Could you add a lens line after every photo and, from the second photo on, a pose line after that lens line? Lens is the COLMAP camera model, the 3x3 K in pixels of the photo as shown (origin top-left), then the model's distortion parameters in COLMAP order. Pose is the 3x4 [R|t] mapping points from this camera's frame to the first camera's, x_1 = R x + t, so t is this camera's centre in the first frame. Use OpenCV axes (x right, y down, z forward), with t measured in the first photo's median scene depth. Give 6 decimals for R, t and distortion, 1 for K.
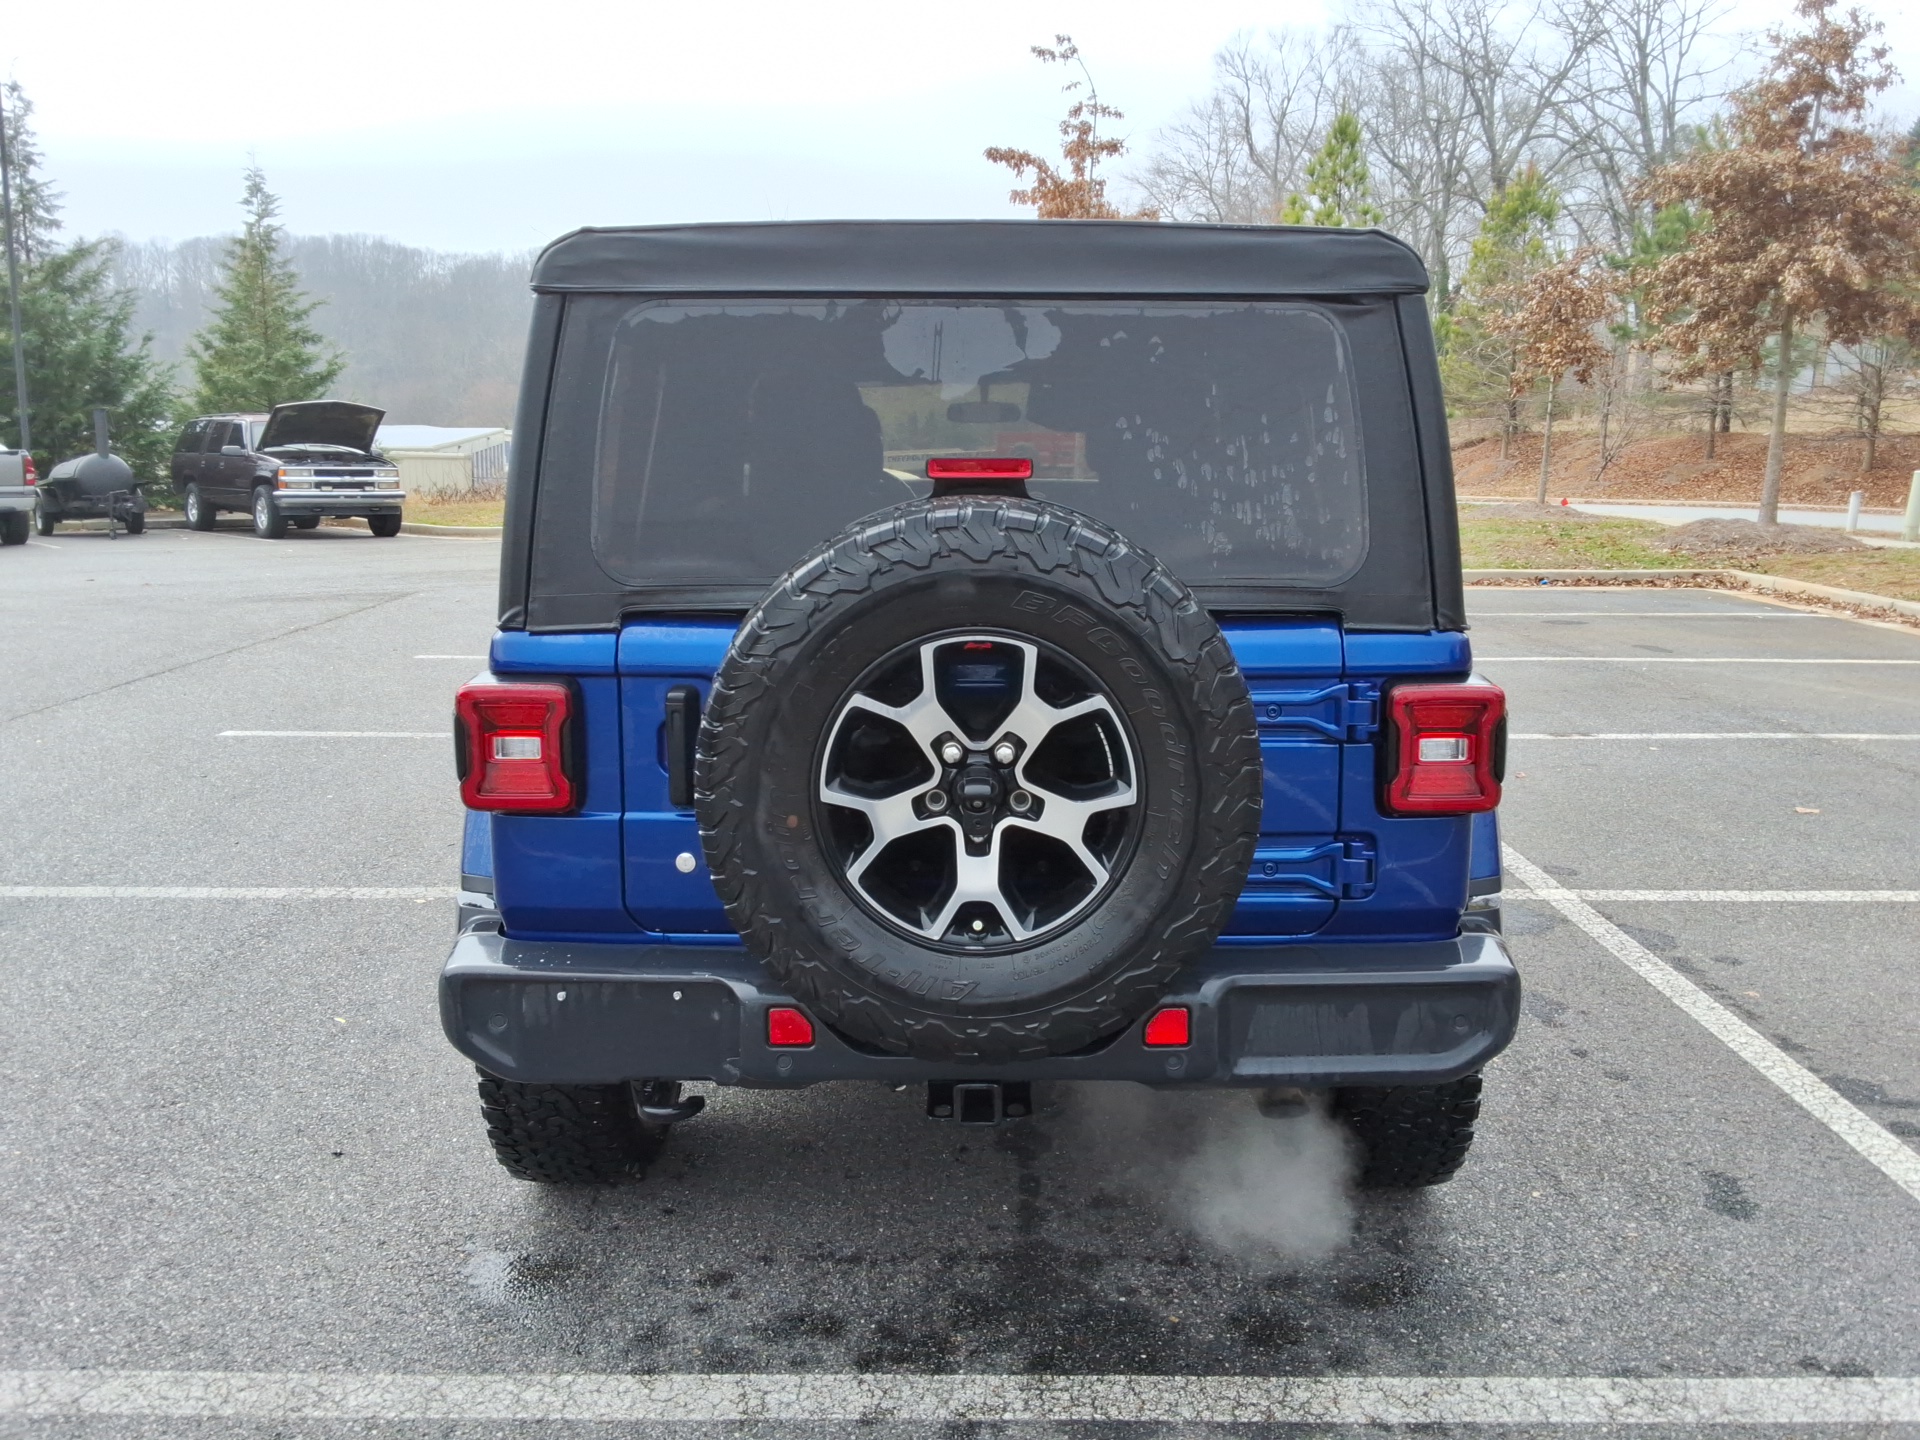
lens RADIAL K [[1524.3, 0, 970.2], [0, 1524.3, 709.8], [0, 0, 1]] dist [0.076635, -0.103420]
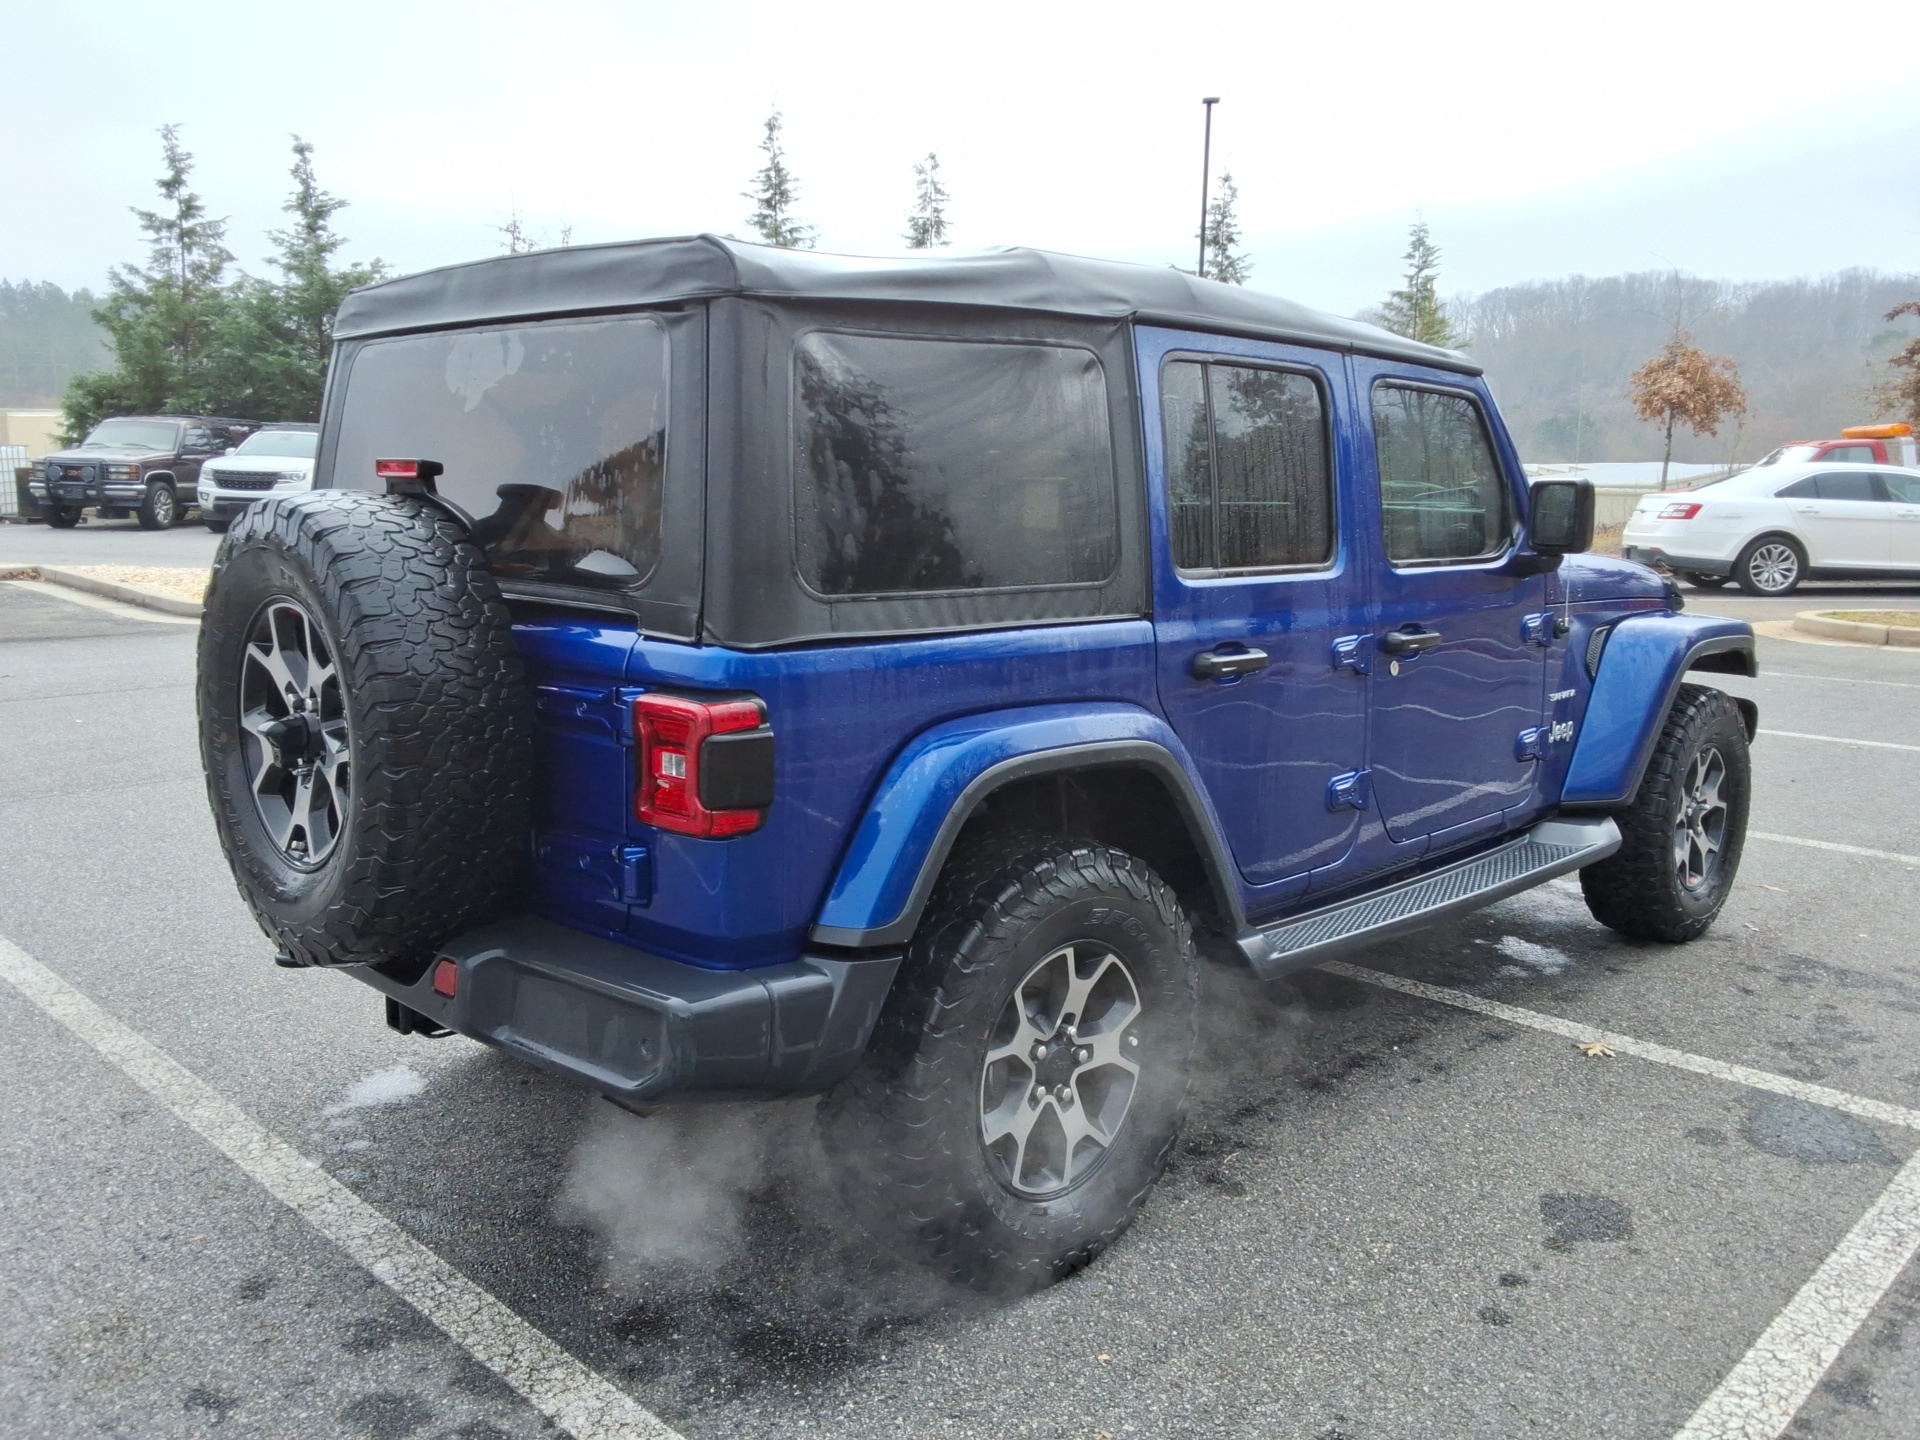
lens RADIAL K [[1524.3, 0, 976.5], [0, 1524.3, 710.8], [0, 0, 1]] dist [0.076635, -0.103420]
pose [[0.716548, 0.109197, -0.688937, 0.100270], [-0.125369, 0.991748, 0.026799, -0.005252], [0.686179, 0.067169, 0.724325, 0.039030]]
